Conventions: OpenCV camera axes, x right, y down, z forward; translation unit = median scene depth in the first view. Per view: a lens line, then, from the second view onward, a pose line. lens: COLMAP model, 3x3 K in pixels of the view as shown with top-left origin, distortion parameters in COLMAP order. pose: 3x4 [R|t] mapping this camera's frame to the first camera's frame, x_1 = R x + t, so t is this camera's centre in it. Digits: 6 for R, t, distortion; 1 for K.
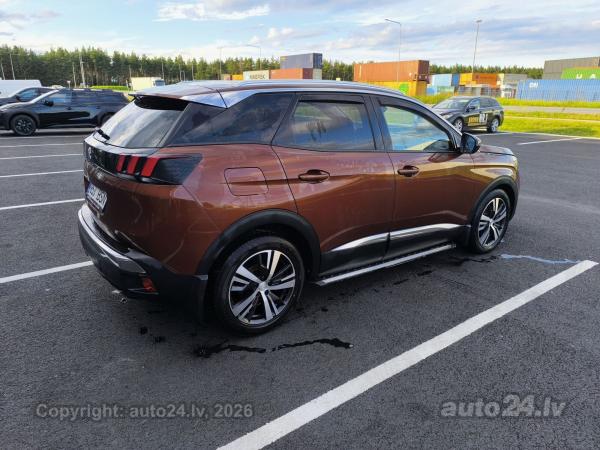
lens RADIAL K [[420.6, 0, 300.0], [0, 420.6, 225.0], [0, 0, 1]] dist [0.043638, -0.042942]
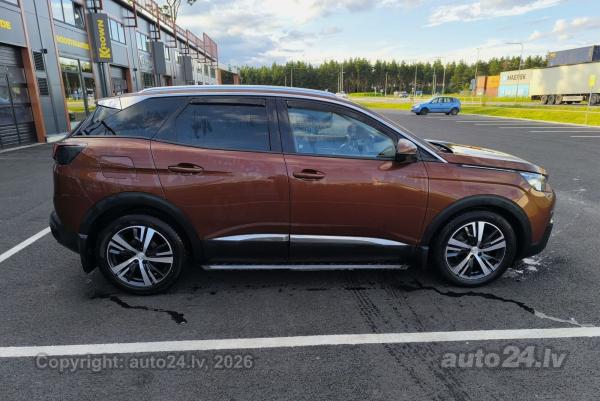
lens RADIAL K [[424.5, 0, 299.4], [0, 424.5, 226.6], [0, 0, 1]] dist [0.046206, -0.034819]
pose [[0.838046, 0.143228, -0.526464, 0.681160], [-0.148279, 0.988399, 0.032864, -0.033614], [0.525064, 0.050522, 0.849562, 0.138201]]
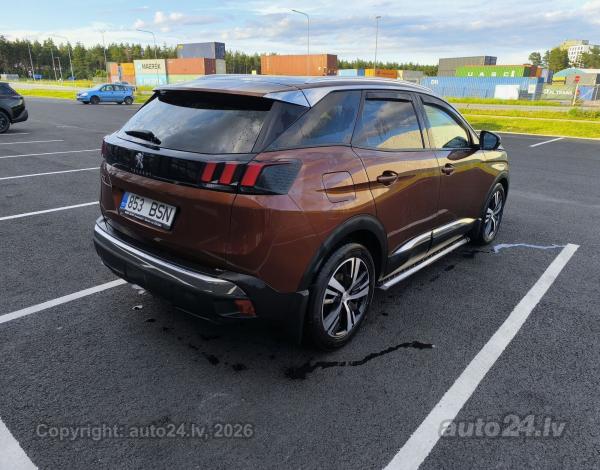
lens RADIAL K [[438.3, 0, 318.2], [0, 438.3, 235.7], [0, 0, 1]] dist [0.049049, -0.047251]
pose [[0.966761, -0.069936, 0.245929, -0.278175], [0.064058, 0.997438, 0.031831, -0.018915], [-0.247525, -0.015019, 0.968765, 0.043793]]
